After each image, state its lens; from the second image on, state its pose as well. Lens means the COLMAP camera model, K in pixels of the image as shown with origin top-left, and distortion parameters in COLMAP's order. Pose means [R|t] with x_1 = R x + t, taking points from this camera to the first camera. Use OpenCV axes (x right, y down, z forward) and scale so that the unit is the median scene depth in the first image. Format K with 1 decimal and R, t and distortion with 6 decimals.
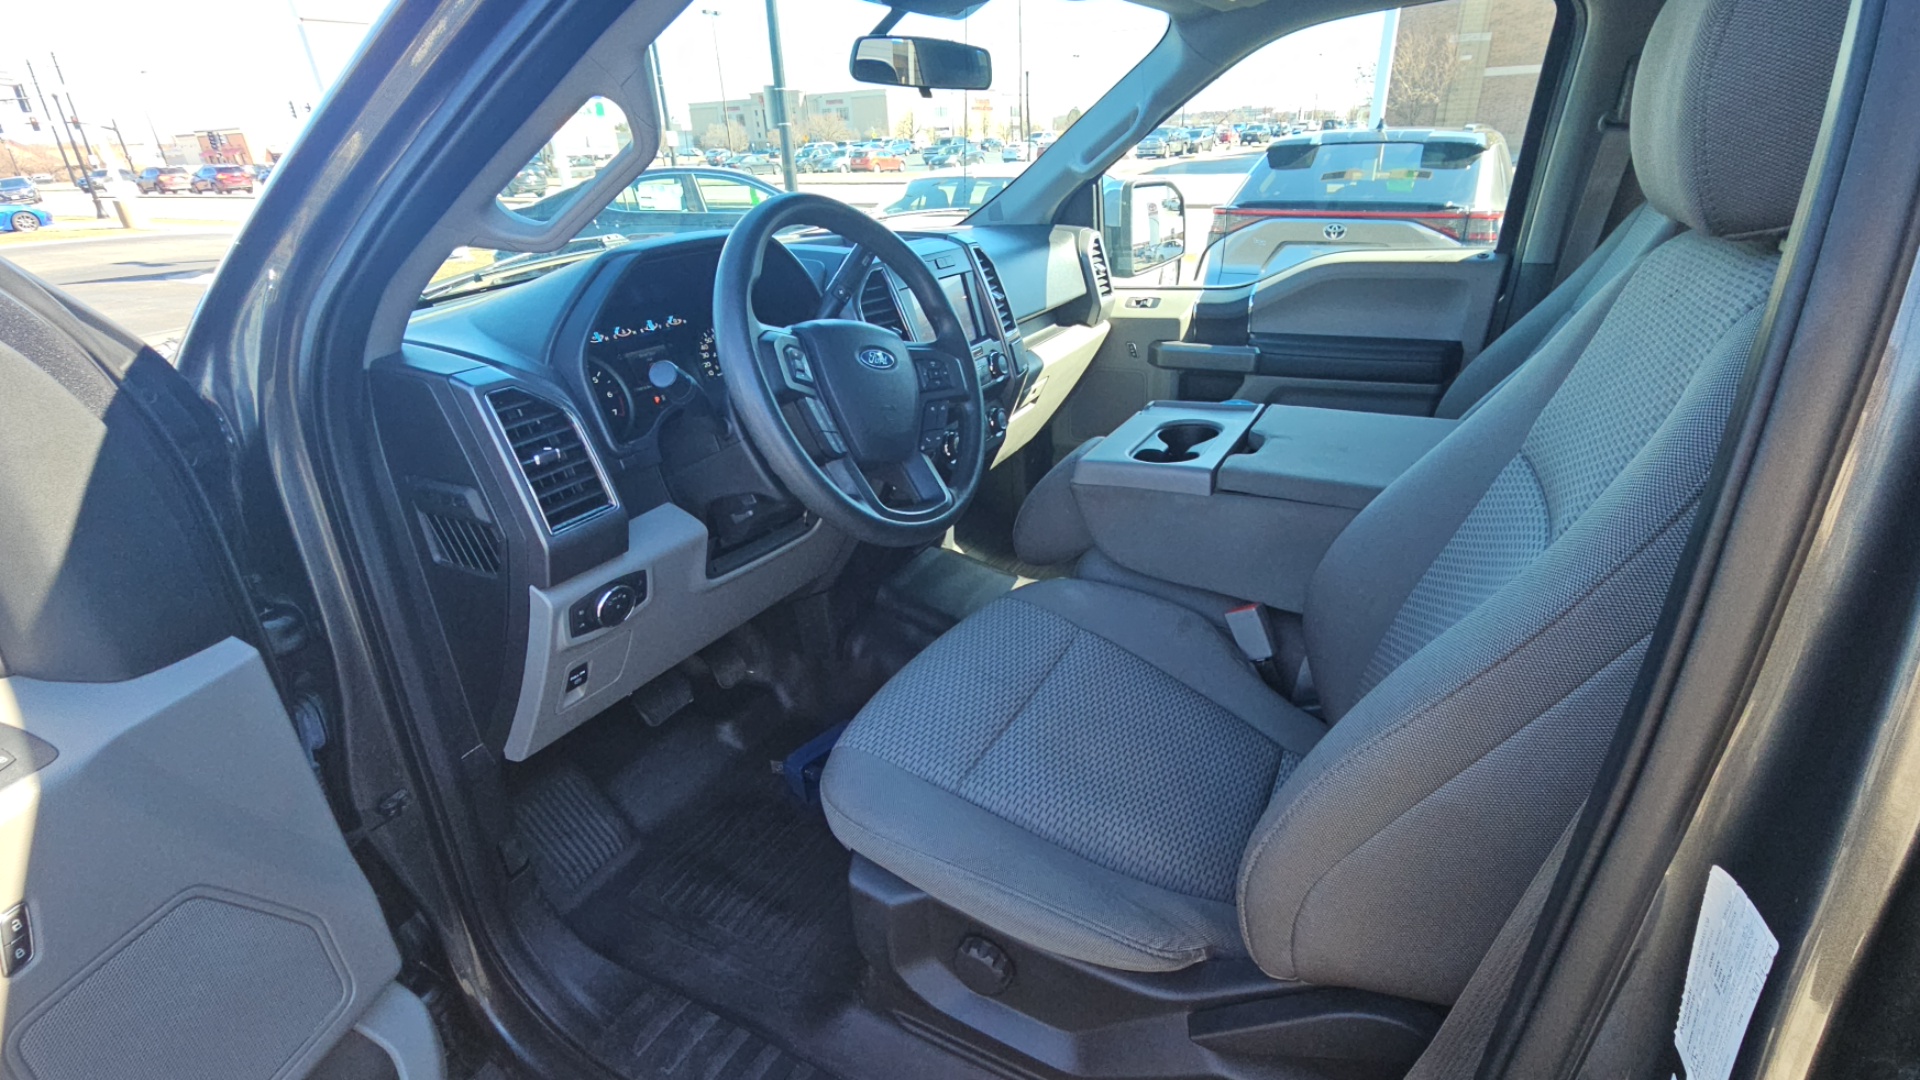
lens RADIAL K [[855.0, 0, 976.1], [0, 855.0, 551.5], [0, 0, 1]] dist [0.009249, -0.006876]
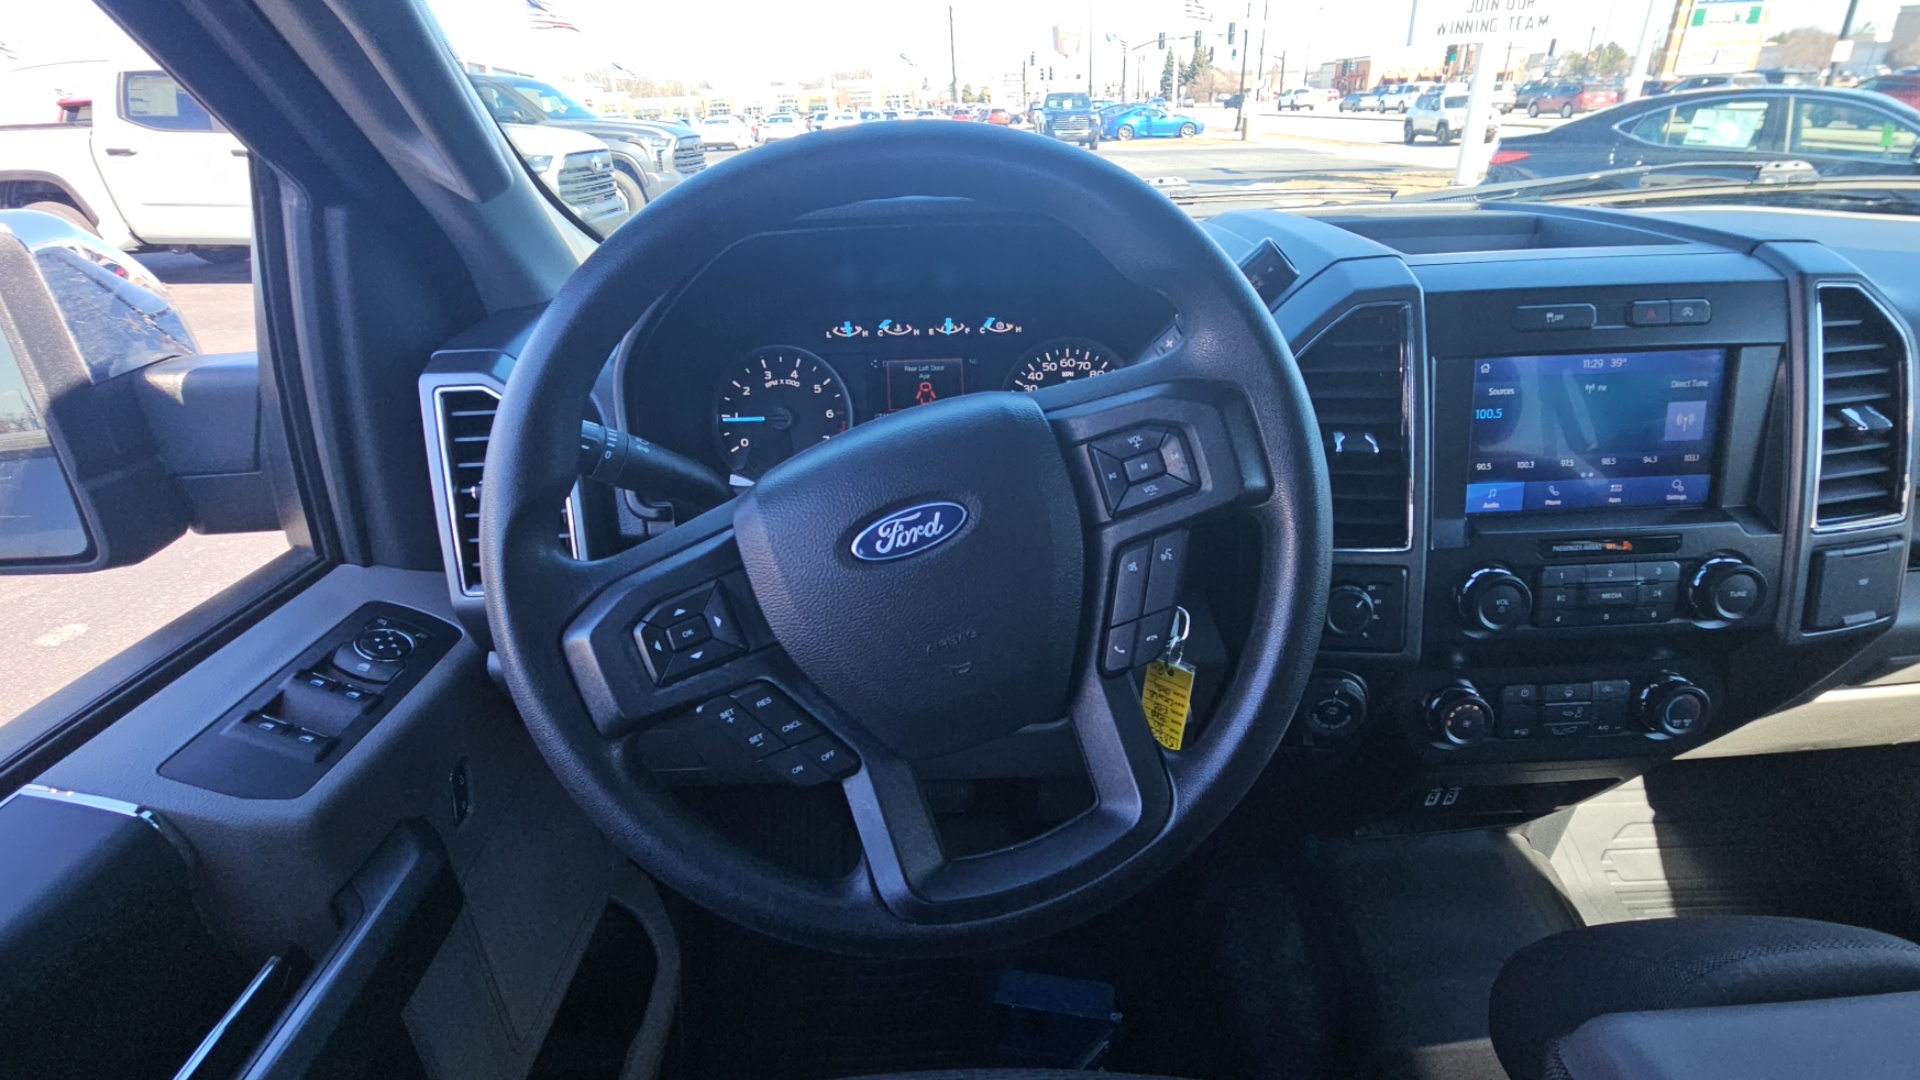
lens RADIAL K [[855.0, 0, 976.0], [0, 855.0, 552.2], [0, 0, 1]] dist [0.009249, -0.006876]
pose [[0.504808, 0.408257, -0.760589, 0.104043], [-0.350590, 0.902118, 0.251535, -0.159394], [0.788832, 0.139678, 0.598527, 0.376085]]
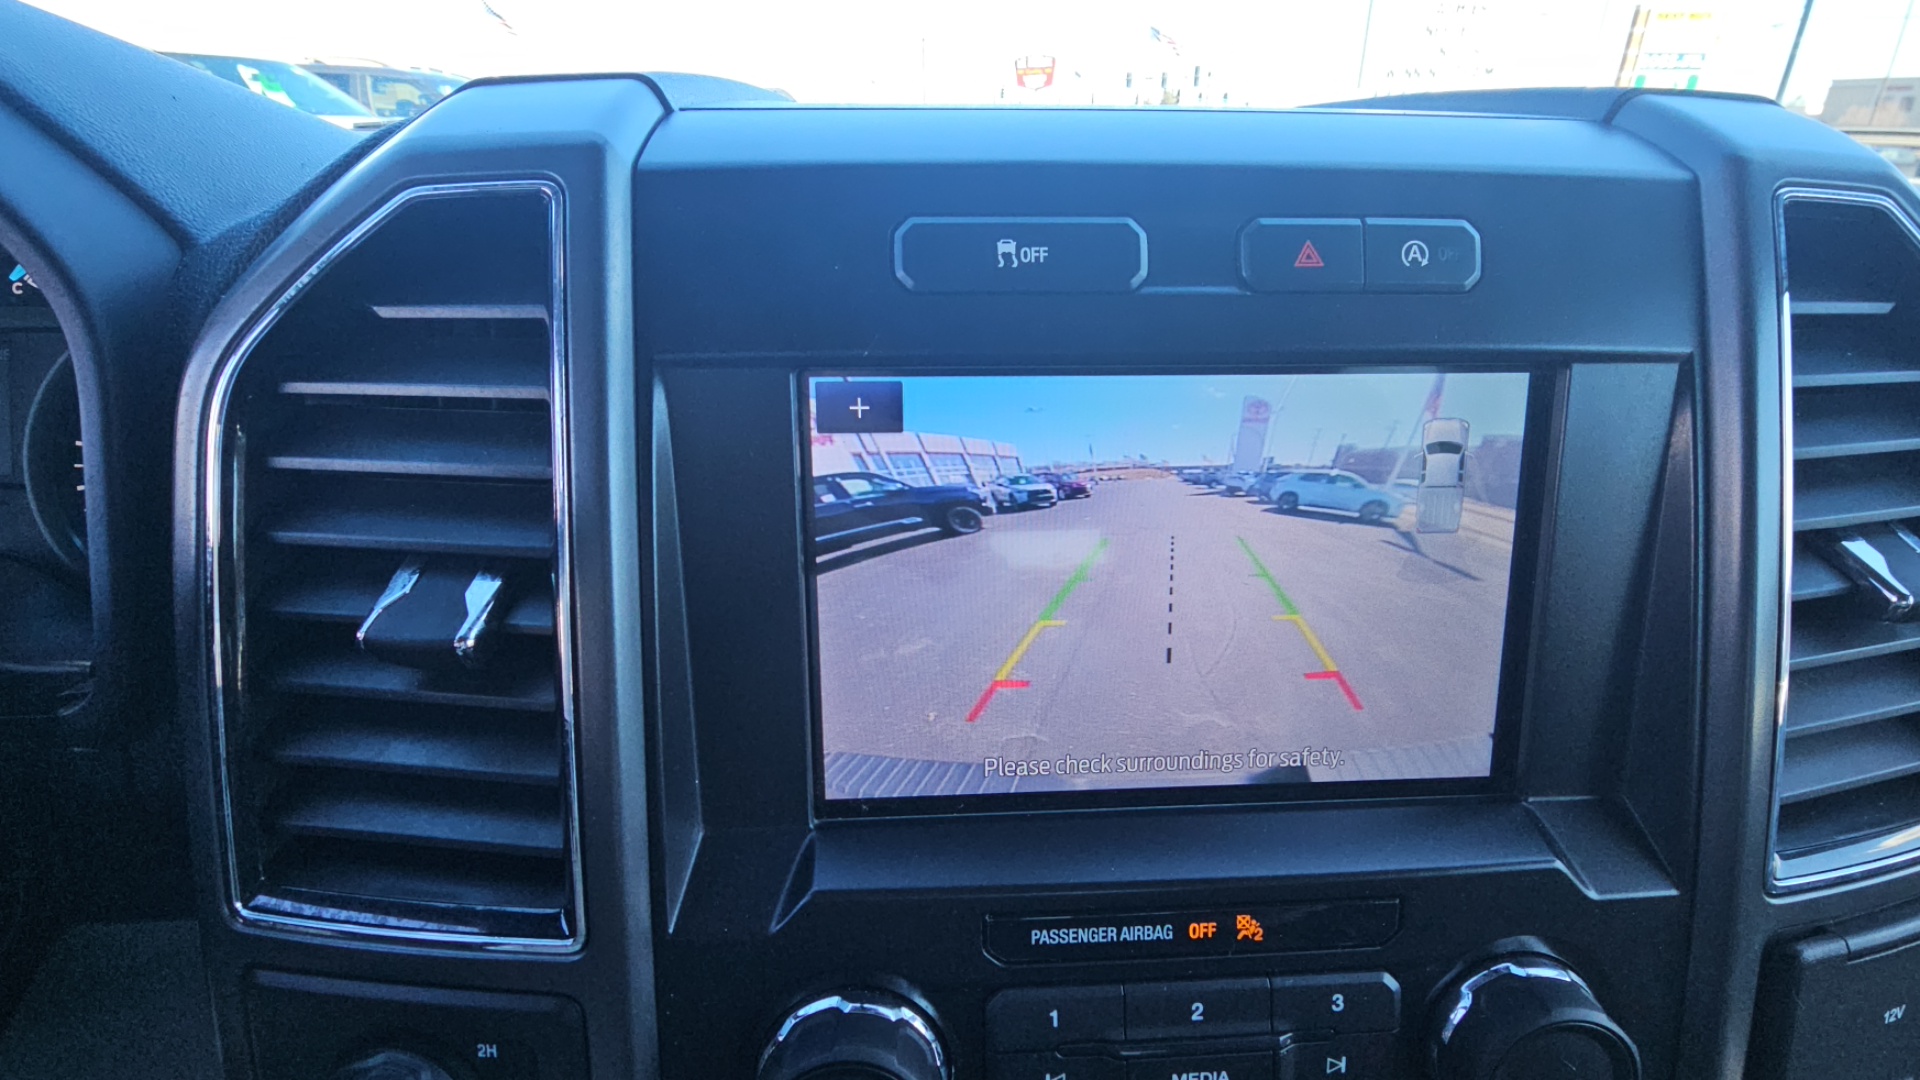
lens RADIAL K [[855.0, 0, 990.0], [0, 855.0, 557.9], [0, 0, 1]] dist [0.009249, -0.006876]
pose [[0.532075, 0.398908, -0.746839, 0.034772], [-0.382349, 0.900205, 0.208425, -0.213513], [0.755450, 0.174655, 0.631499, 0.630486]]
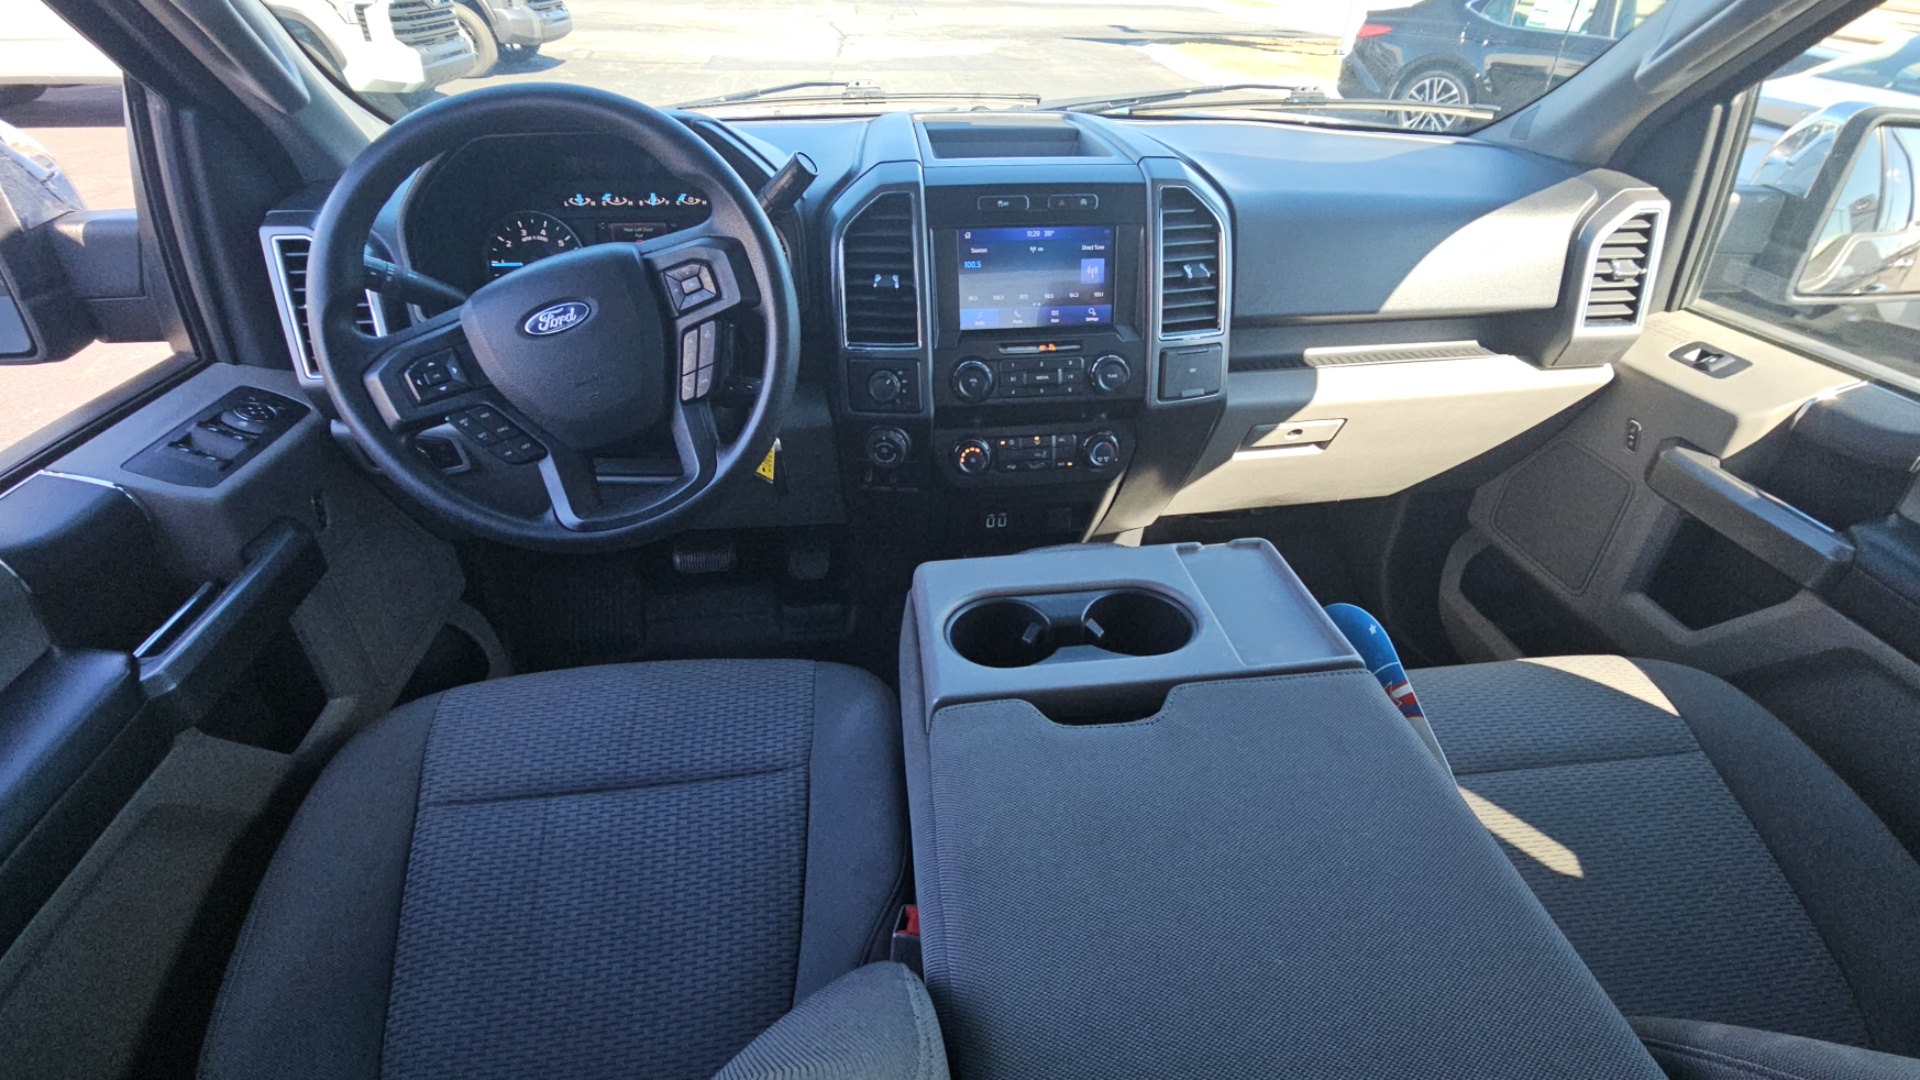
lens RADIAL K [[855.0, 0, 975.4], [0, 855.0, 548.0], [0, 0, 1]] dist [0.009249, -0.006876]
pose [[0.583752, 0.496487, -0.642444, 0.336279], [-0.369563, 0.867012, 0.334235, -0.213093], [0.722950, 0.042313, 0.689603, 0.362323]]
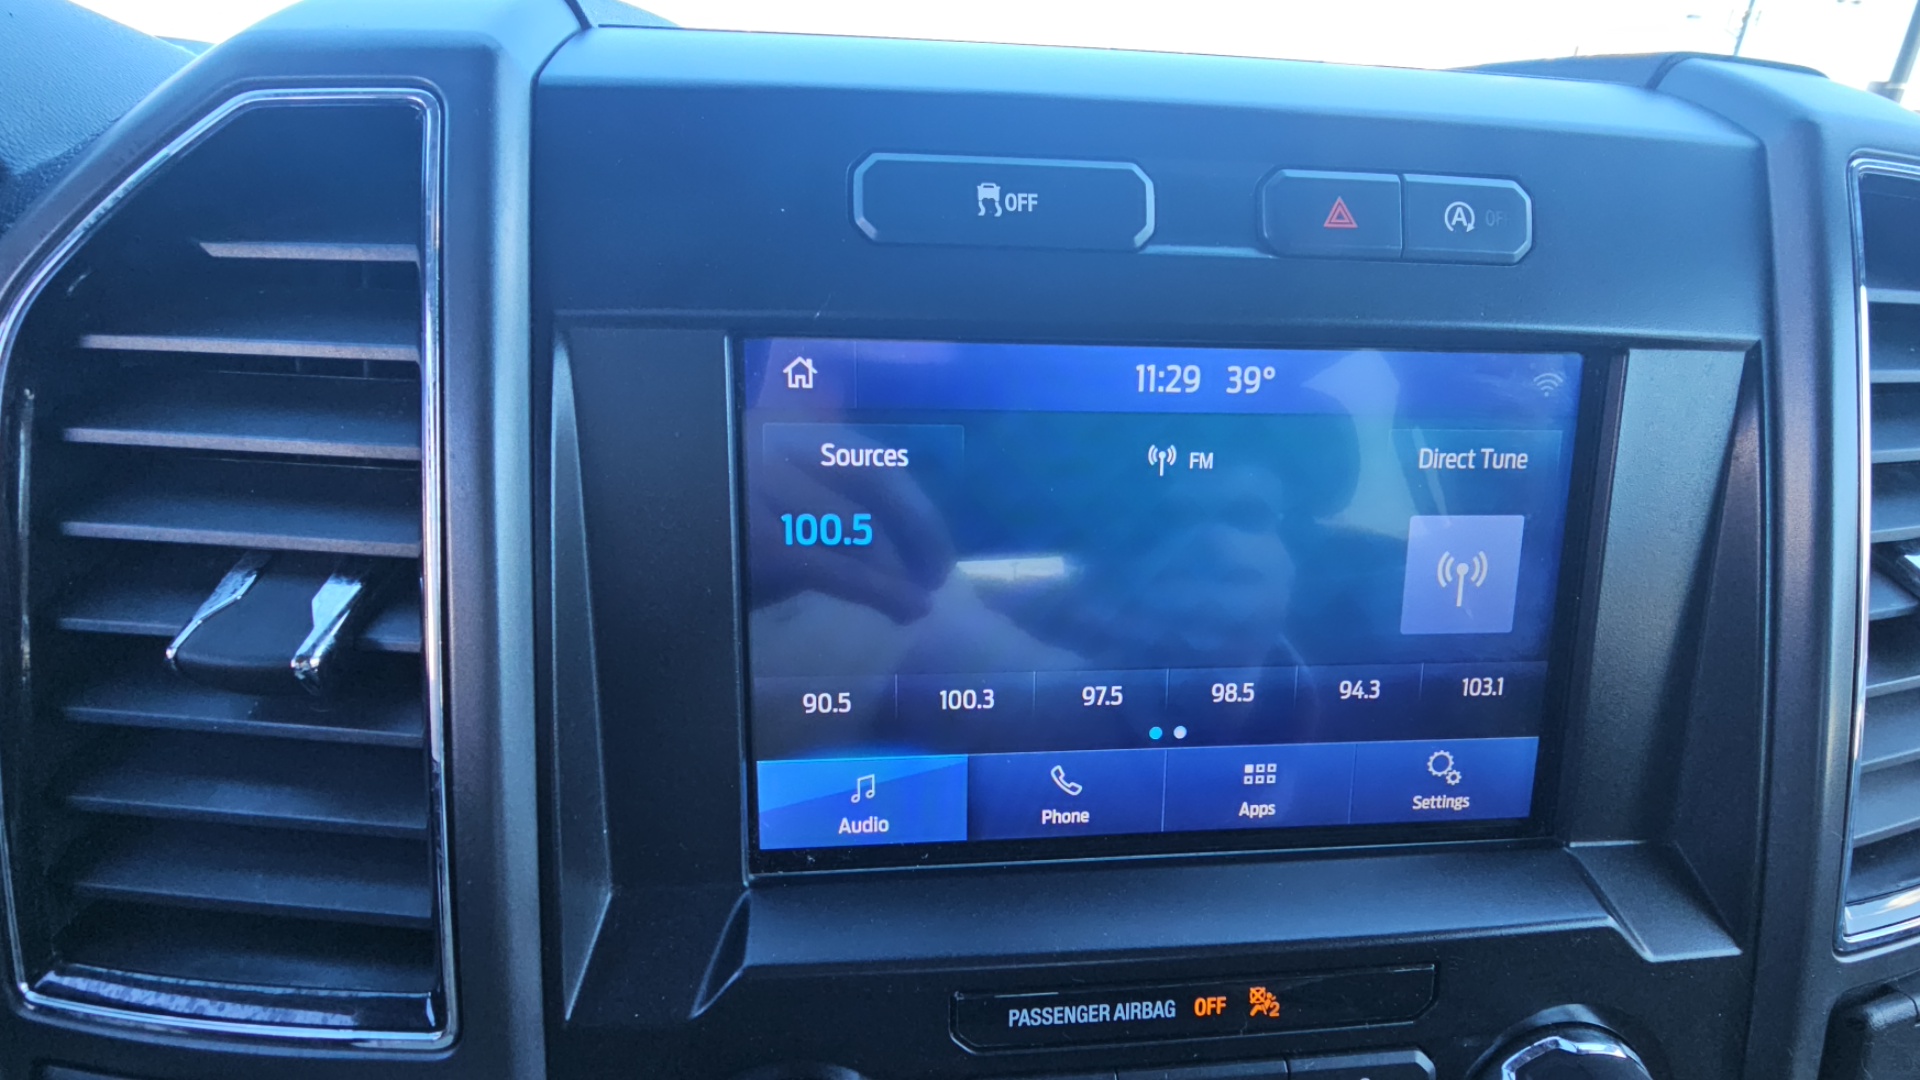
lens RADIAL K [[855.0, 0, 987.7], [0, 855.0, 554.6], [0, 0, 1]] dist [0.009249, -0.006876]
pose [[0.561838, 0.396777, -0.725883, 0.022205], [-0.401032, 0.898103, 0.180513, -0.209615], [0.723541, 0.189683, 0.663709, 0.639273]]
